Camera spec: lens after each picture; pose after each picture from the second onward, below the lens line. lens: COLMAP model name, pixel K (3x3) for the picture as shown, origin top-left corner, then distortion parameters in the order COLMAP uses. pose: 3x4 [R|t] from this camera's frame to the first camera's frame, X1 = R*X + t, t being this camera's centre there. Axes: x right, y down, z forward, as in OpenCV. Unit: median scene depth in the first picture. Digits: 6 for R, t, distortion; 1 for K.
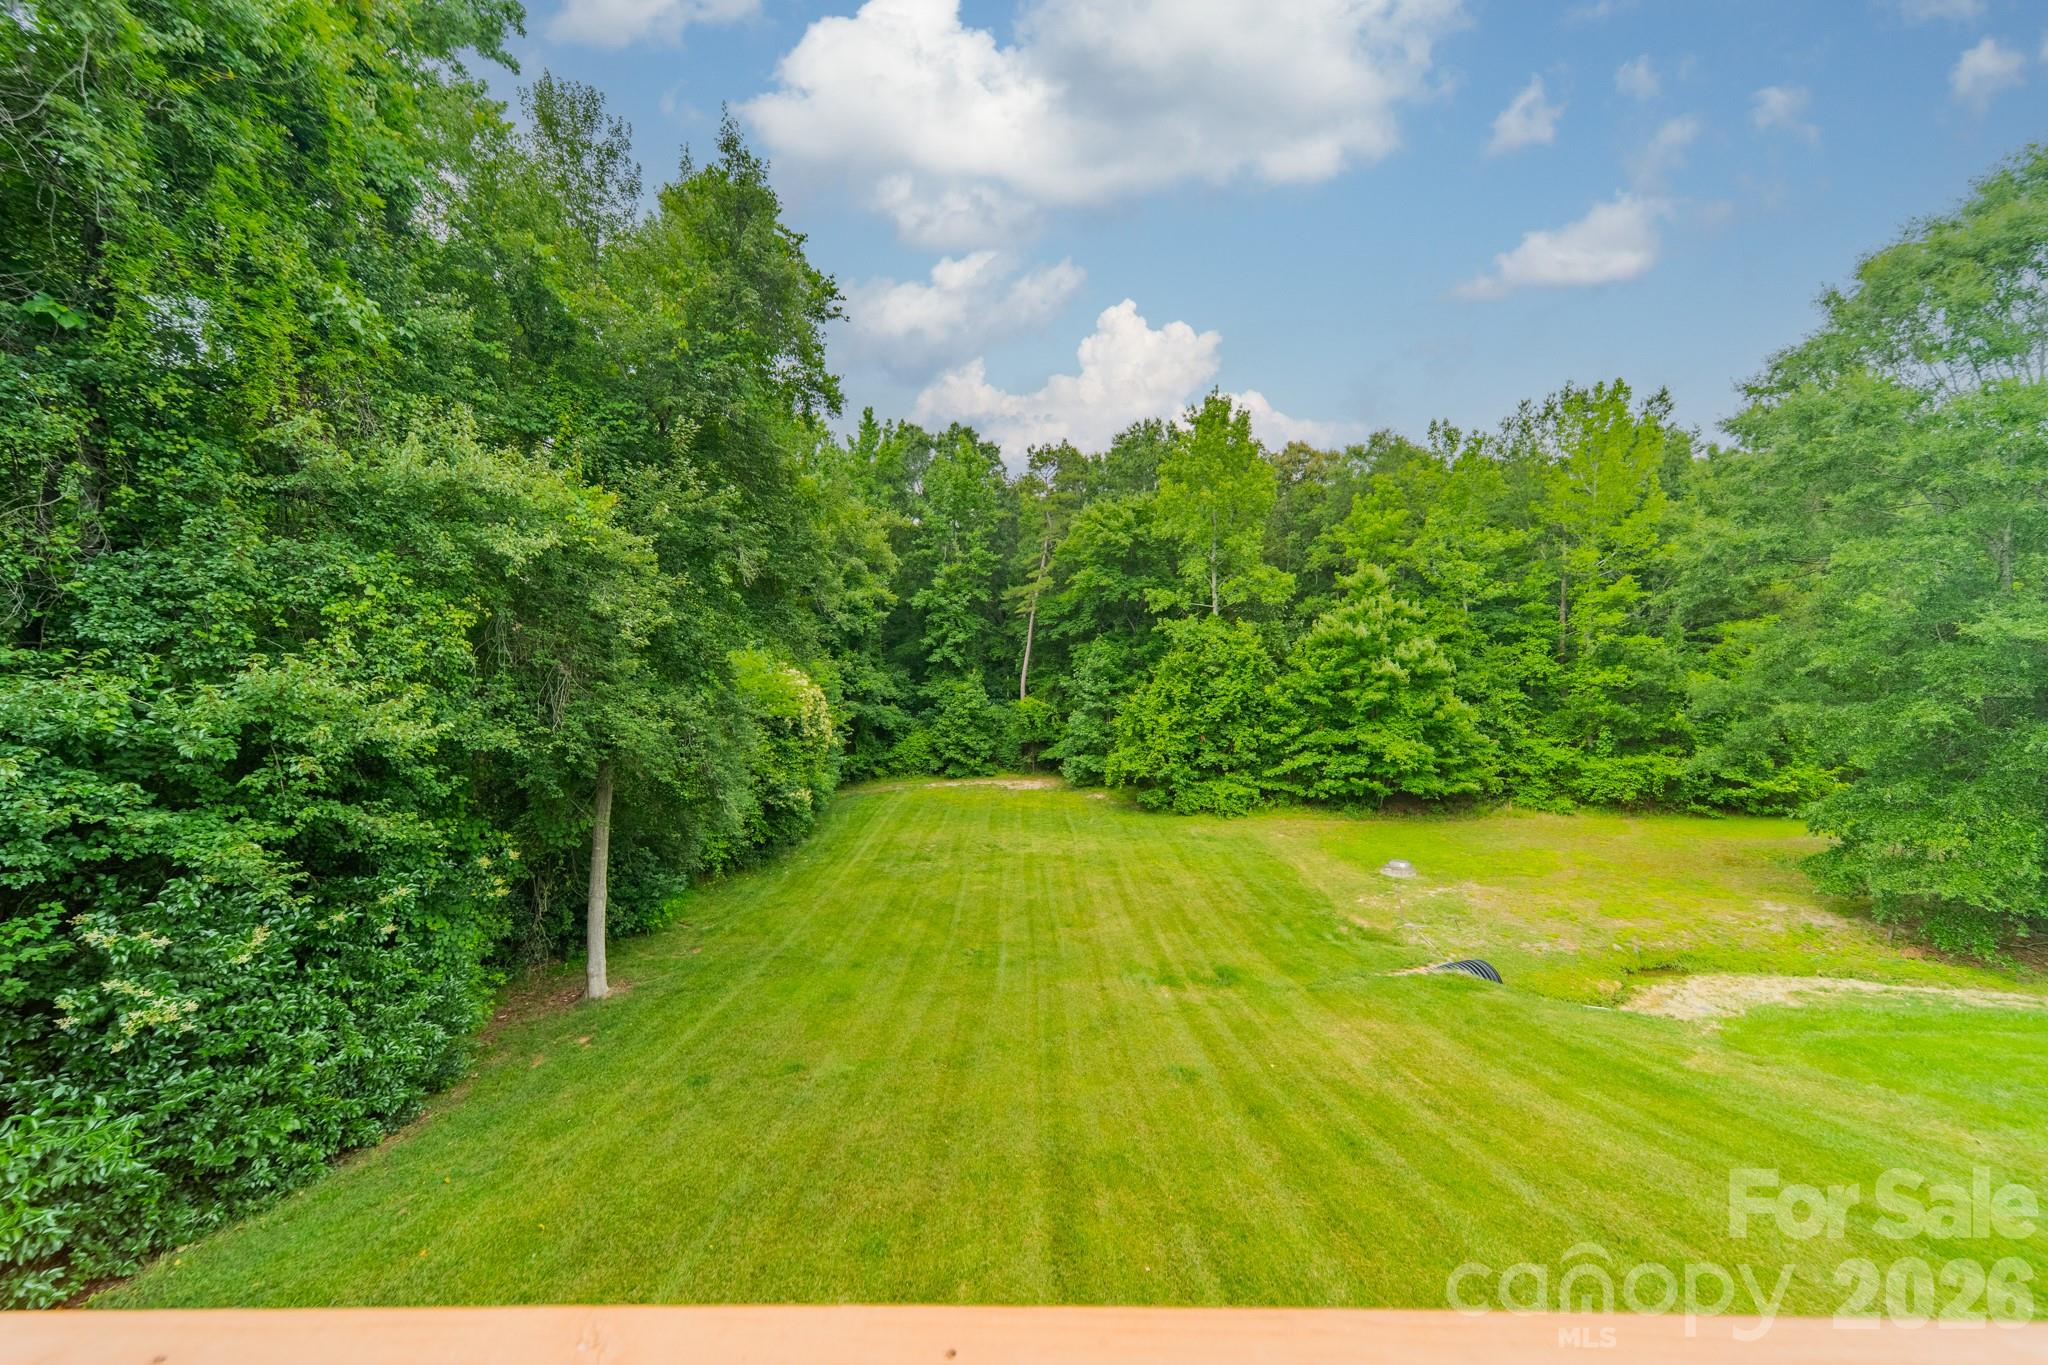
lens RADIAL K [[717.3, 0, 1030.2], [0, 717.3, 683.2], [0, 0, 1]] dist [0.009165, -0.000303]
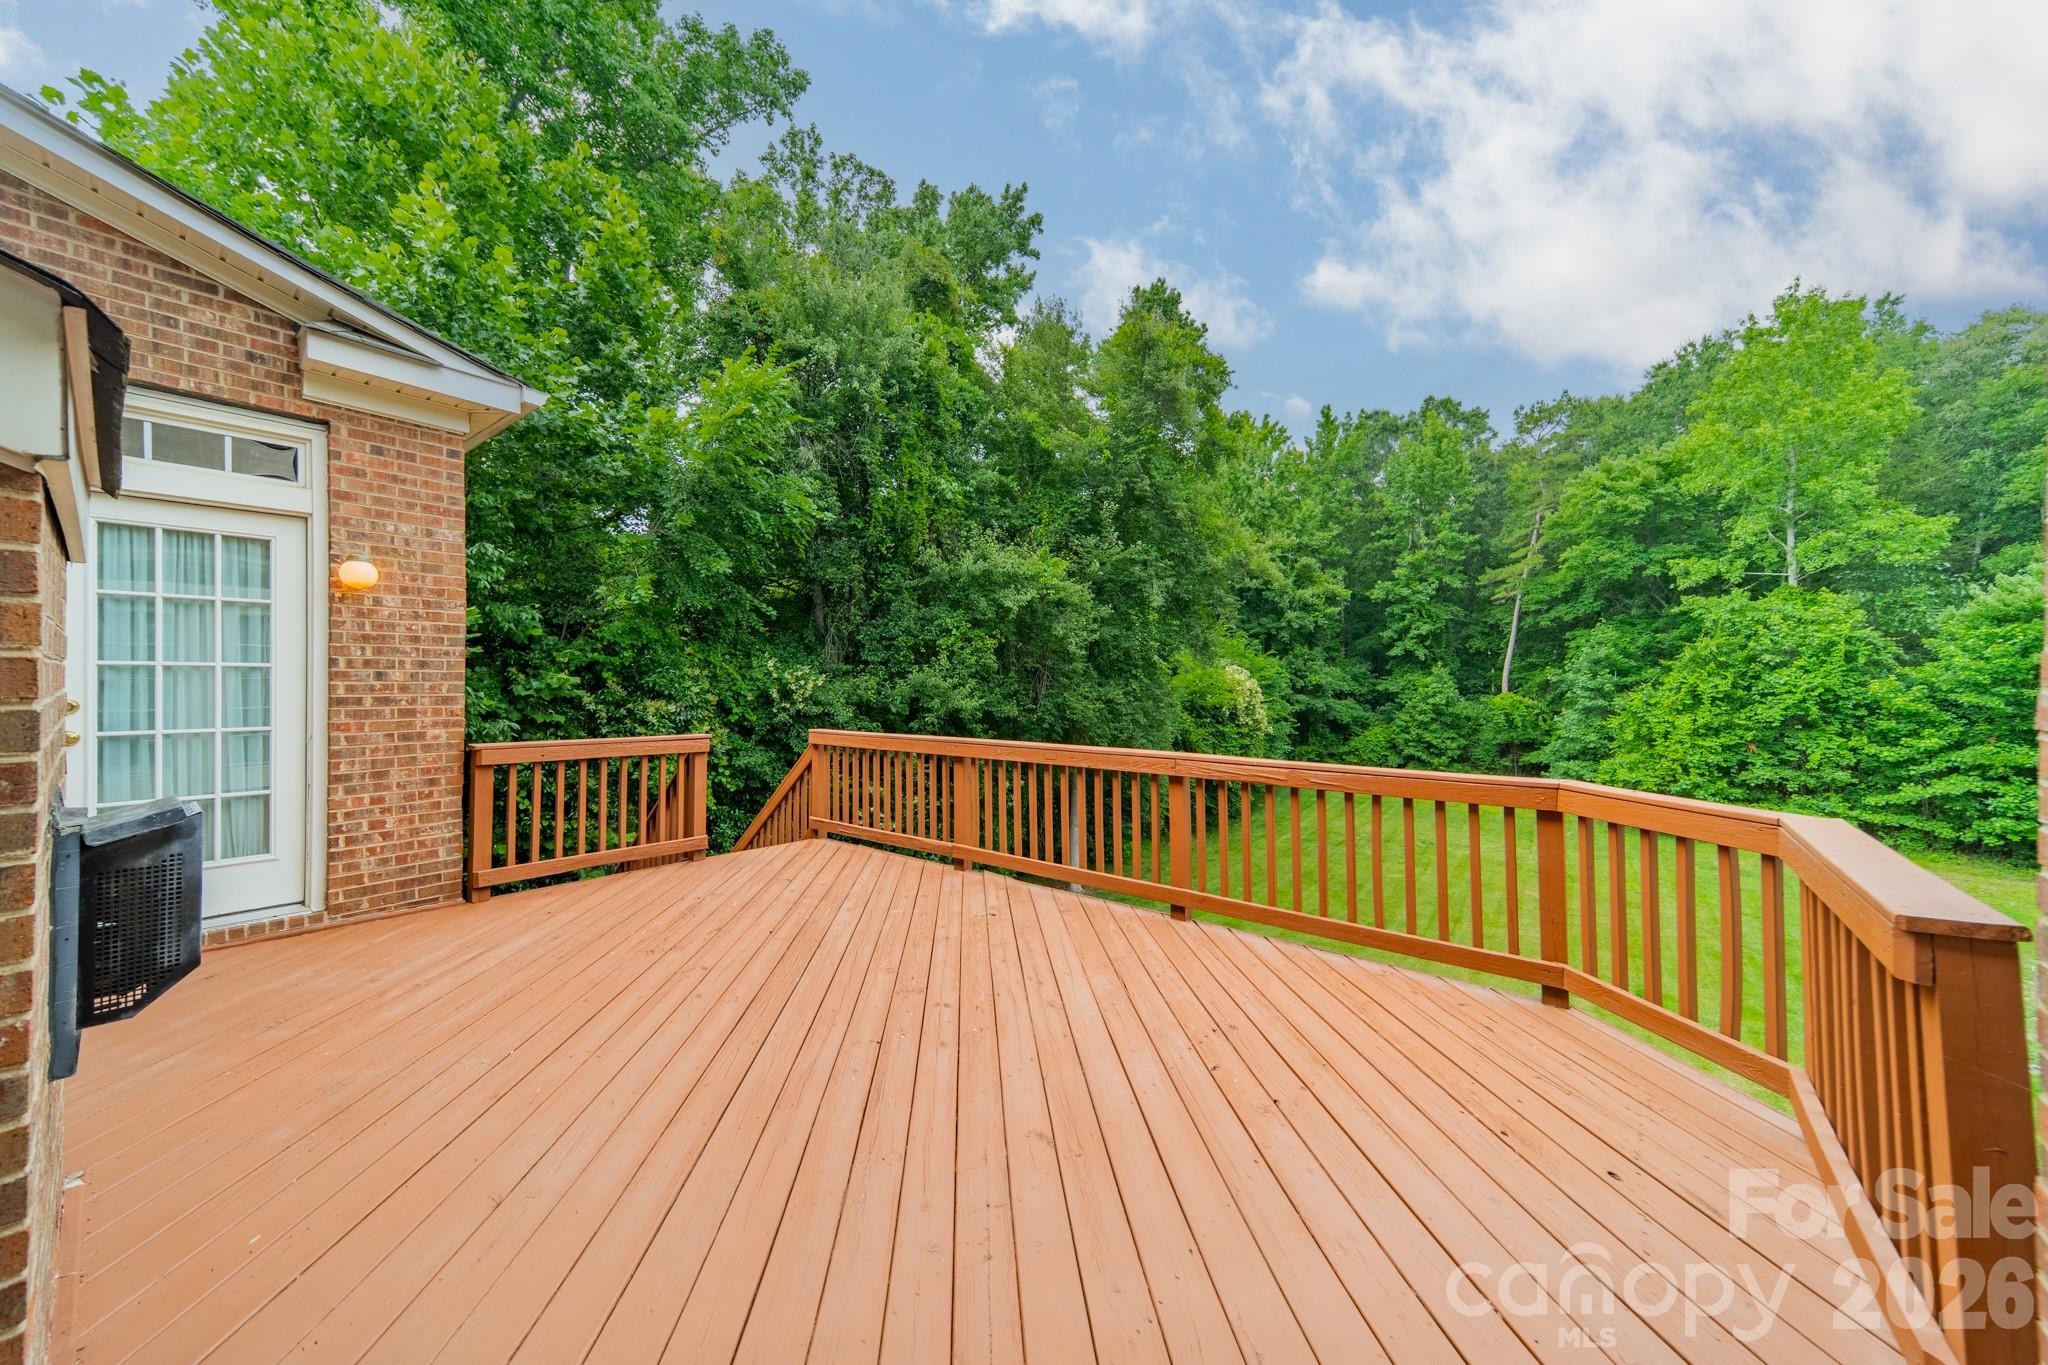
lens RADIAL K [[717.3, 0, 1030.2], [0, 717.3, 683.2], [0, 0, 1]] dist [0.009165, -0.000303]
pose [[0.789458, 0.002932, -0.613797, 0.104129], [0.002168, 0.999969, 0.007564, -0.000573], [0.613800, -0.007302, 0.789428, -0.095987]]
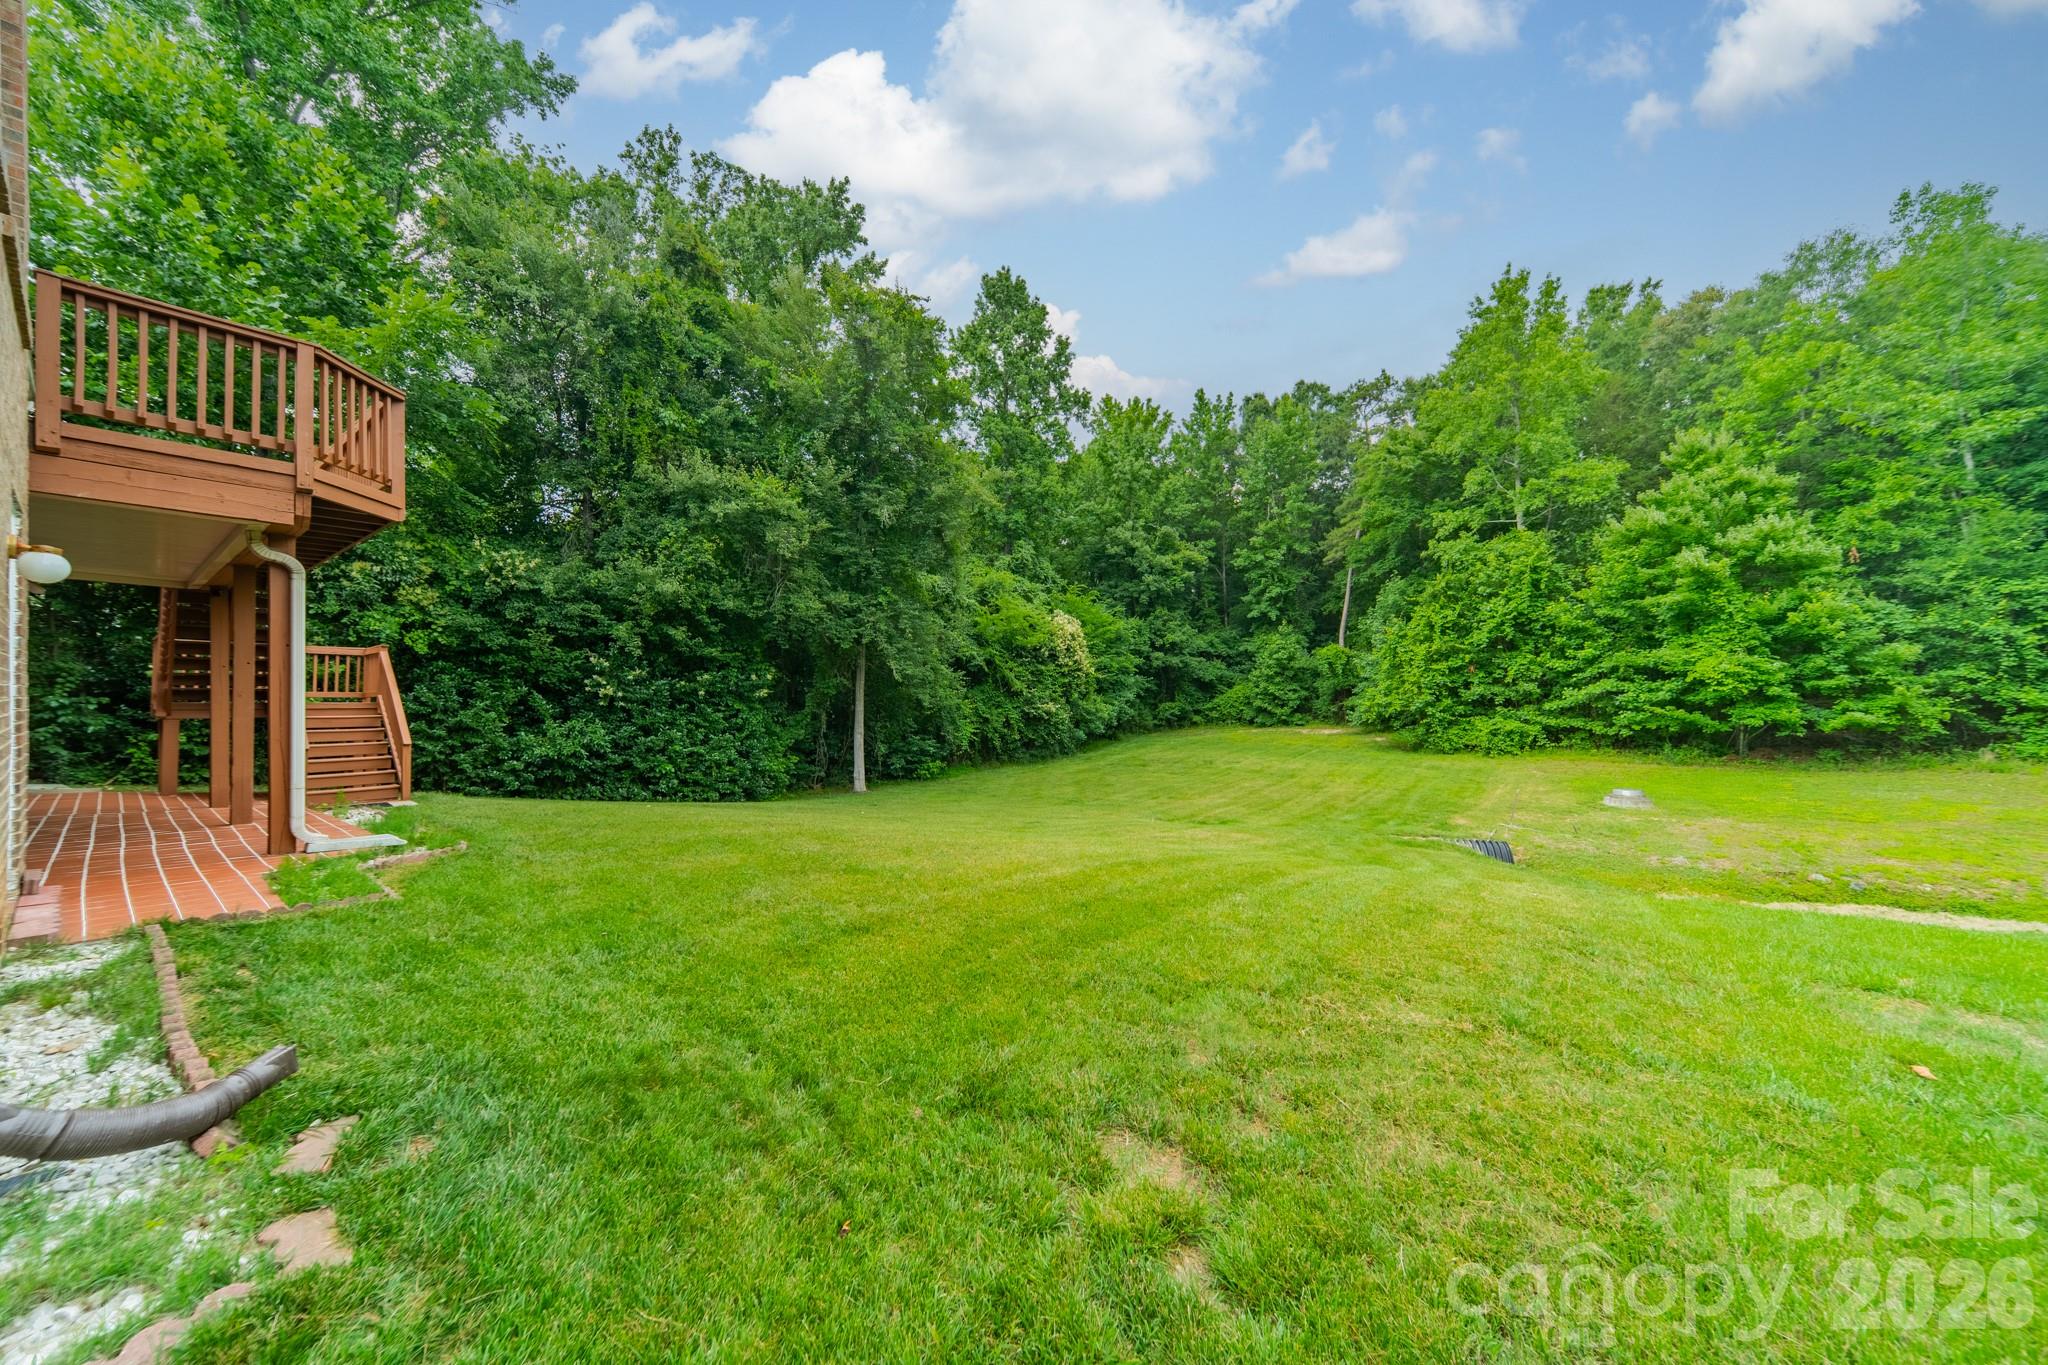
lens RADIAL K [[717.3, 0, 1030.2], [0, 717.3, 683.2], [0, 0, 1]] dist [0.009165, -0.000303]
pose [[0.793636, -0.006772, -0.608355, 0.347236], [0.008897, 0.999960, 0.000474, 0.088807], [0.608327, -0.005789, 0.793665, -0.036166]]
